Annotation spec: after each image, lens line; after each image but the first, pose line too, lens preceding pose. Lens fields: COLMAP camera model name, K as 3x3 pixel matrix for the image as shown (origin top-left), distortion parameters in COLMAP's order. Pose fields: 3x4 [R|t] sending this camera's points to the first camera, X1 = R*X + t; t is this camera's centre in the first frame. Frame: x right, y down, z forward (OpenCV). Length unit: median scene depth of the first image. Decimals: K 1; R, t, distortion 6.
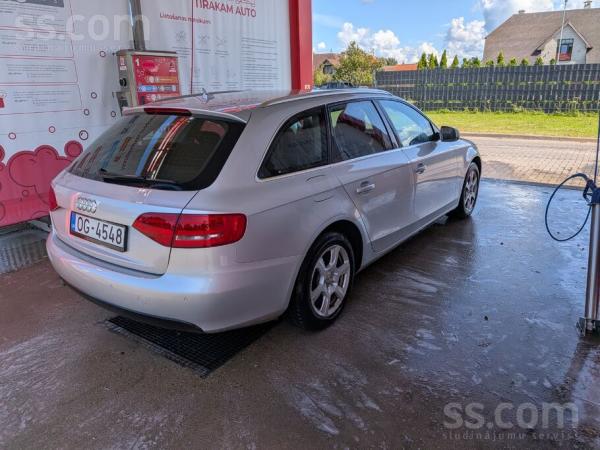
lens RADIAL K [[456.6, 0, 301.6], [0, 456.6, 224.7], [0, 0, 1]] dist [-0.003165, -0.000107]
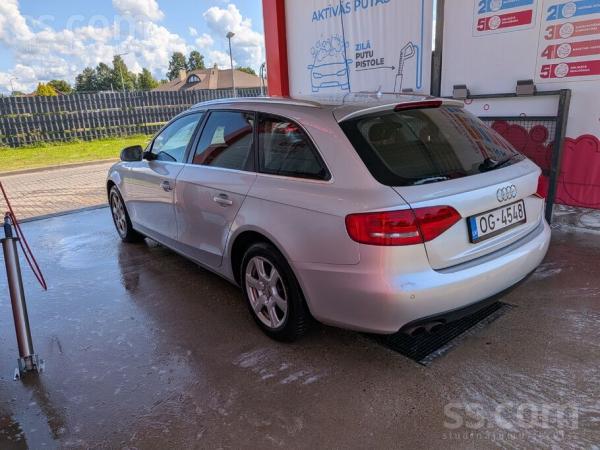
lens RADIAL K [[463.5, 0, 300.5], [0, 463.5, 225.6], [0, 0, 1]] dist [0.031819, -0.006237]
pose [[0.214621, -0.240461, 0.946634, -1.357856], [0.325221, 0.931504, 0.162883, -0.256825], [-0.920961, 0.272908, 0.278124, 0.995915]]
